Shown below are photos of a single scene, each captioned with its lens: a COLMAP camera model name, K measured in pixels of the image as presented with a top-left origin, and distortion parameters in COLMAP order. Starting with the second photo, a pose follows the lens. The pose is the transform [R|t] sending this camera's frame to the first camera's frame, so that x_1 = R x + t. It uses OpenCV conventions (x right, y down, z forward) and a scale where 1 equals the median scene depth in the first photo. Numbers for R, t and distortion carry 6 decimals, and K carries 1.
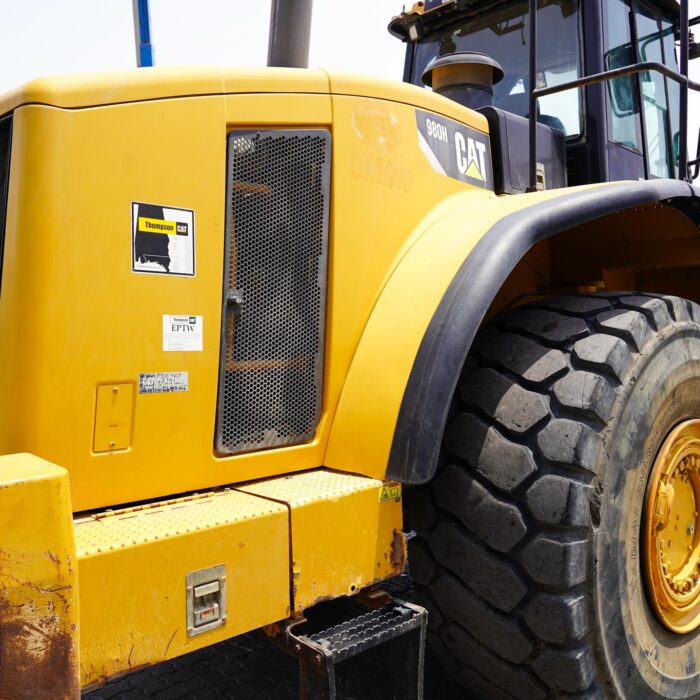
lens RADIAL K [[708.4, 0, 350.0], [0, 708.4, 350.0], [0, 0, 1]] dist [-0.030981, 0.011287]
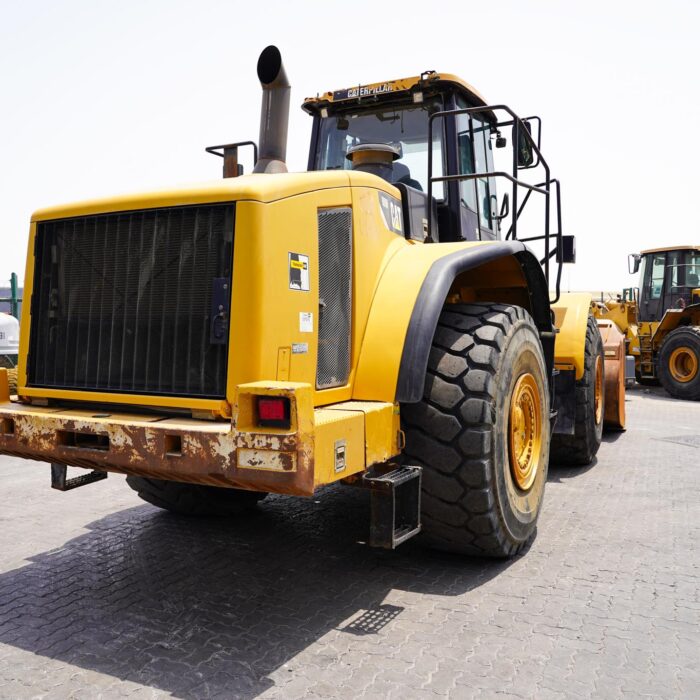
lens RADIAL K [[708.4, 0, 350.0], [0, 708.4, 350.0], [0, 0, 1]] dist [-0.030981, 0.011287]
pose [[0.947451, -0.003751, 0.319879, -0.627387], [0.004562, 0.999988, -0.001784, 0.046314], [-0.319869, 0.003150, 0.947457, -0.695372]]
